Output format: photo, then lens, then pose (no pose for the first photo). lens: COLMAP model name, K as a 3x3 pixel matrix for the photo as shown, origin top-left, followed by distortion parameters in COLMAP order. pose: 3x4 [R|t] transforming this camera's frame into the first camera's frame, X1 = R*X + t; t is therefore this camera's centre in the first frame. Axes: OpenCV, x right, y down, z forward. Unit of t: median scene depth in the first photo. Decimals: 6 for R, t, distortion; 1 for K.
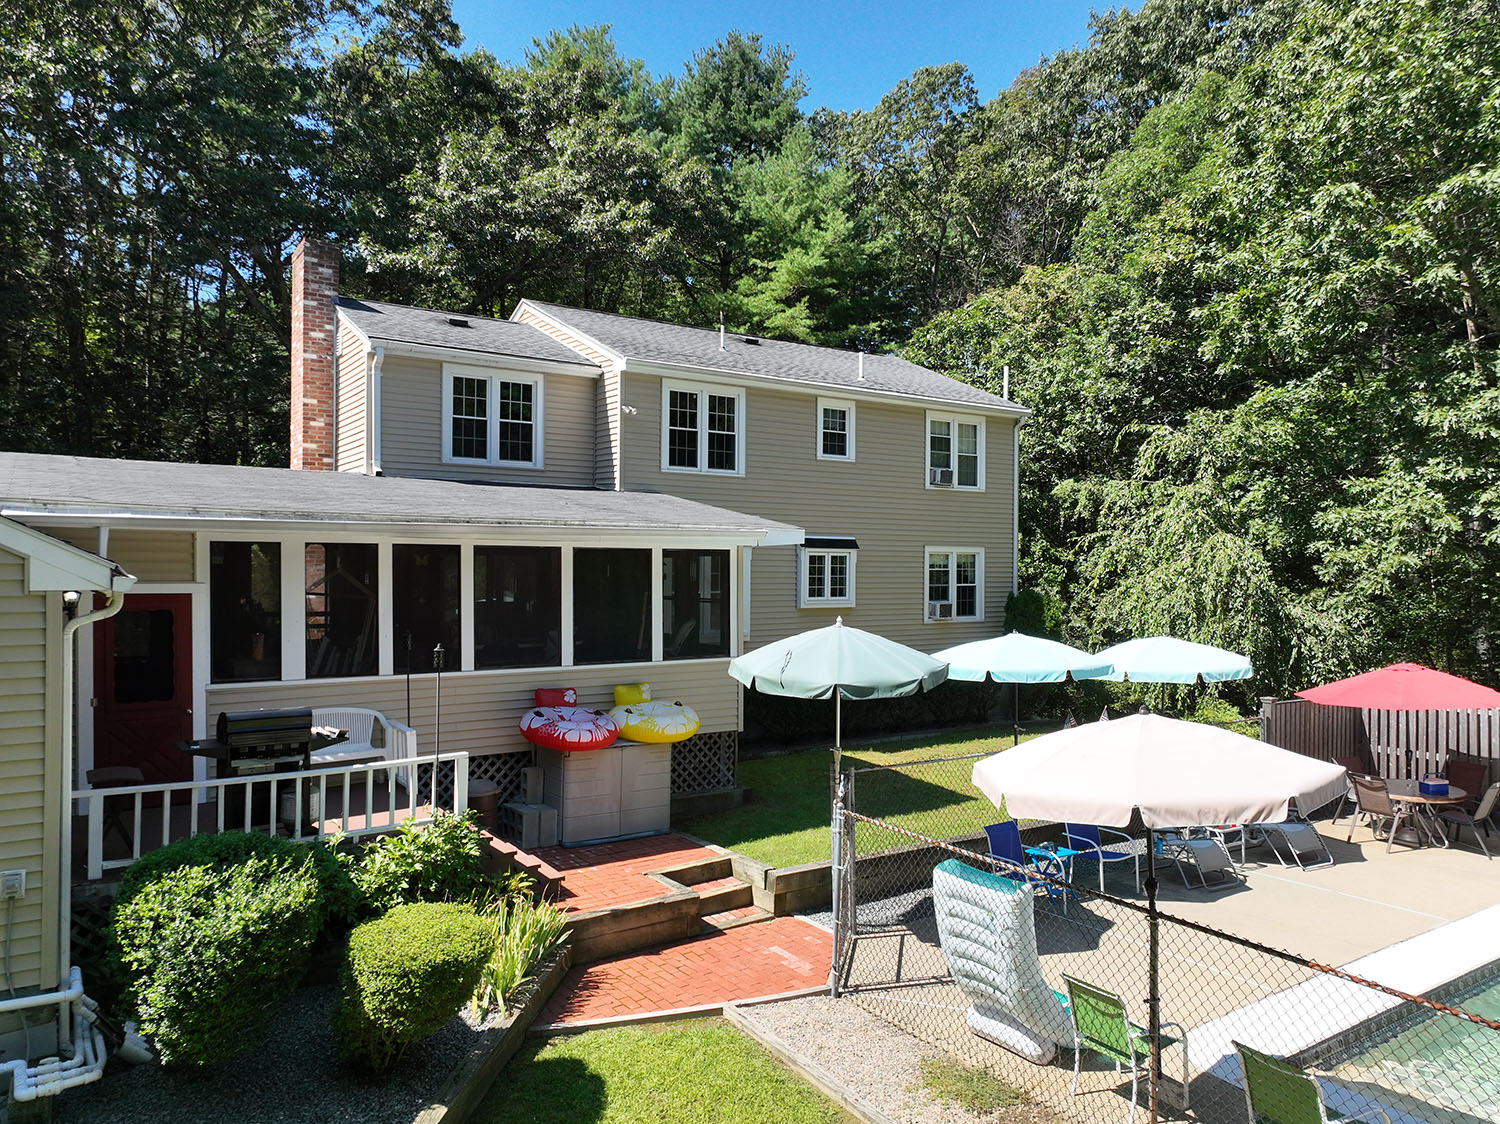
lens RADIAL K [[1059.5, 0, 750.0], [0, 1059.5, 562.0], [0, 0, 1]] dist [0.011609, 0.006926]
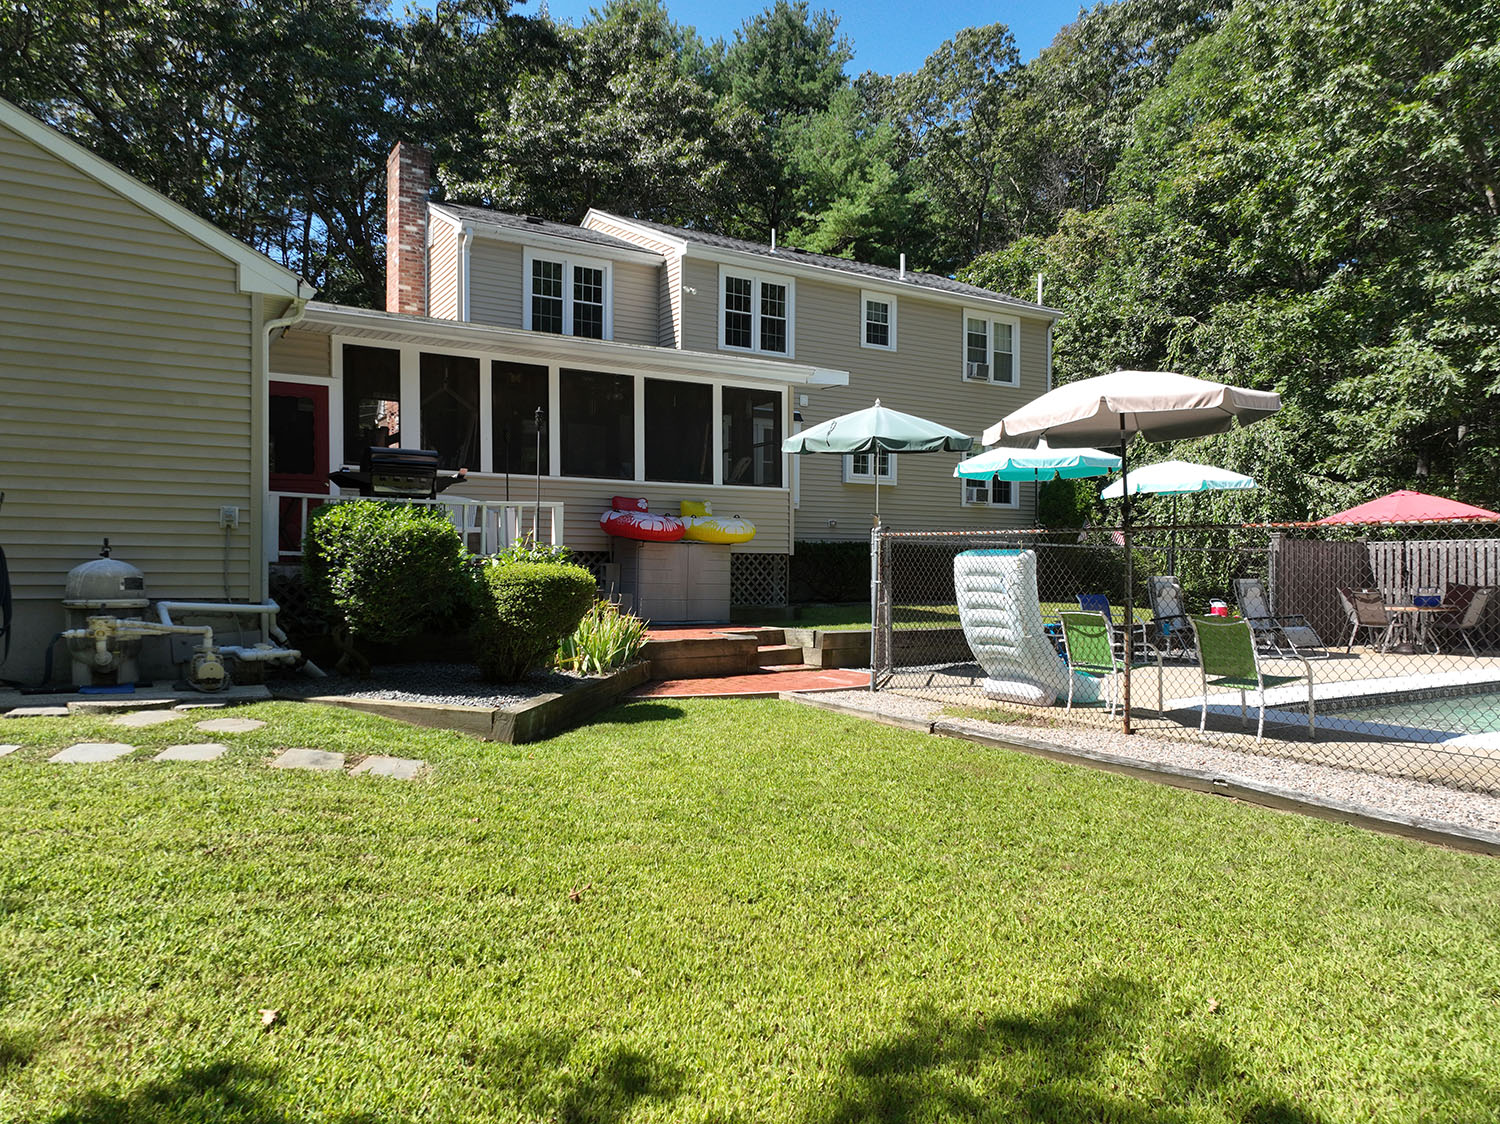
lens RADIAL K [[1057.1, 0, 749.0], [0, 1057.1, 568.6], [0, 0, 1]] dist [0.011656, 0.007449]
pose [[0.998917, -0.002785, -0.046445, -0.001523], [0.002880, 0.999994, 0.001991, 0.124463], [0.046439, -0.002123, 0.998919, -0.084826]]
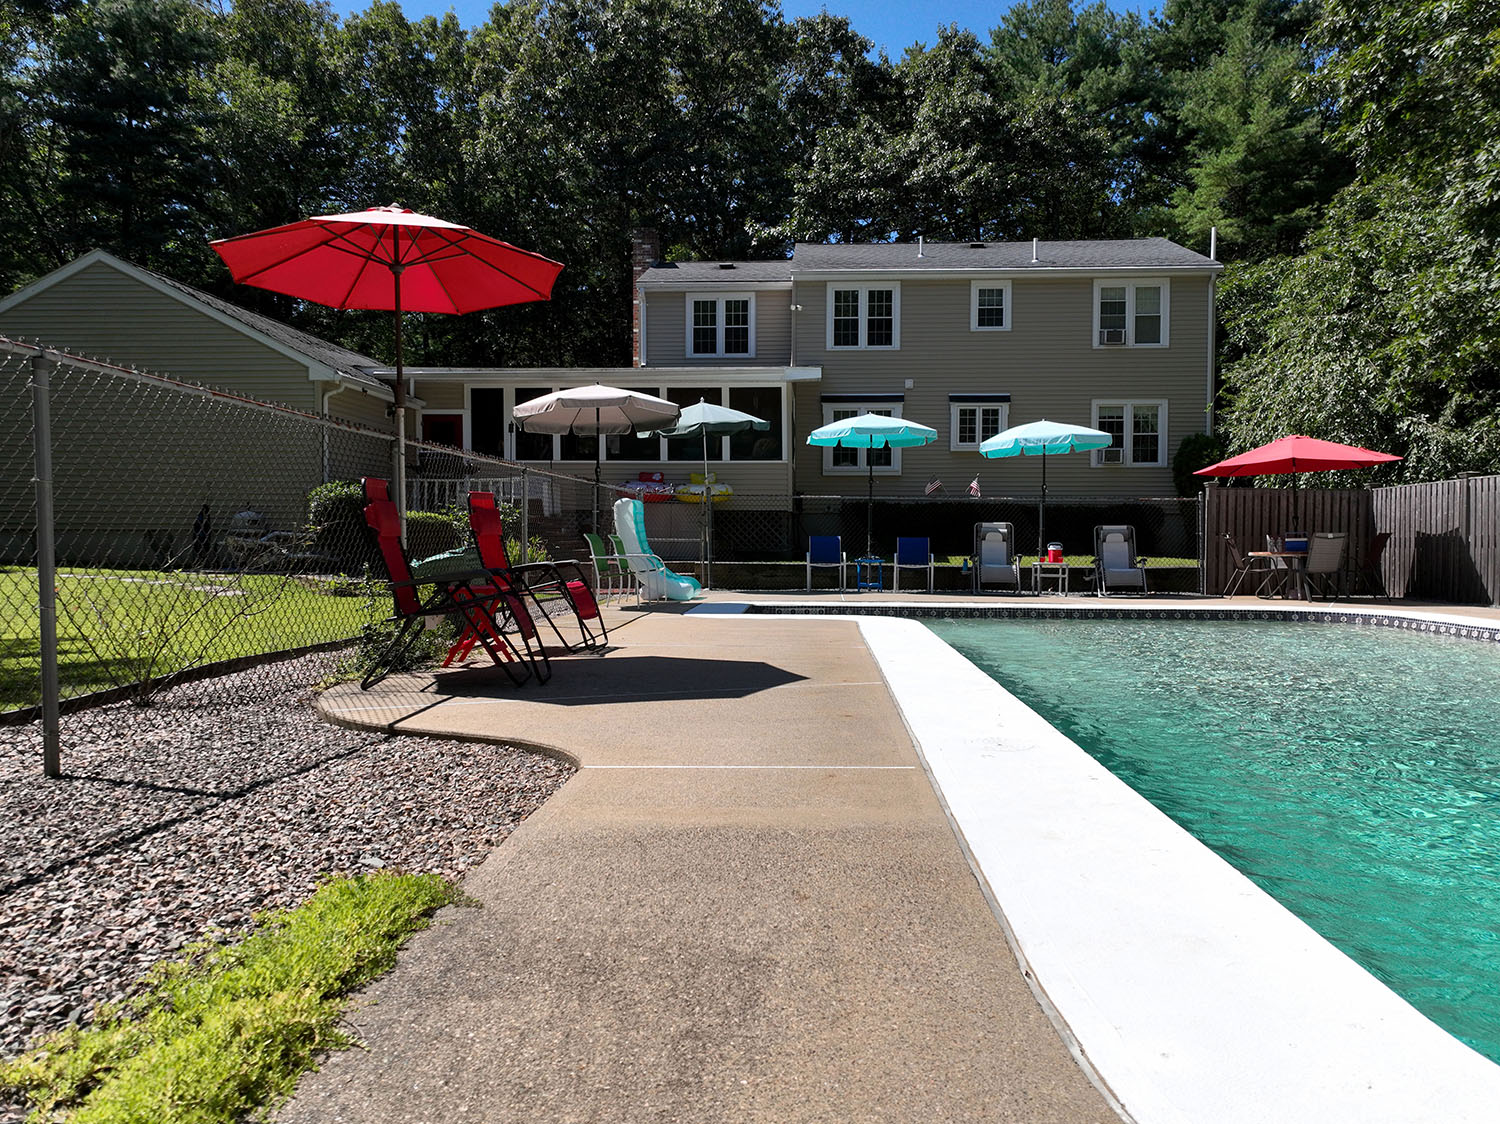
lens RADIAL K [[1059.5, 0, 750.0], [0, 1059.5, 562.0], [0, 0, 1]] dist [0.011609, 0.006926]
pose [[0.782212, 0.010786, -0.622919, 0.623610], [0.000114, 0.999848, 0.017457, 0.147816], [0.623012, -0.013726, 0.782092, -0.131099]]
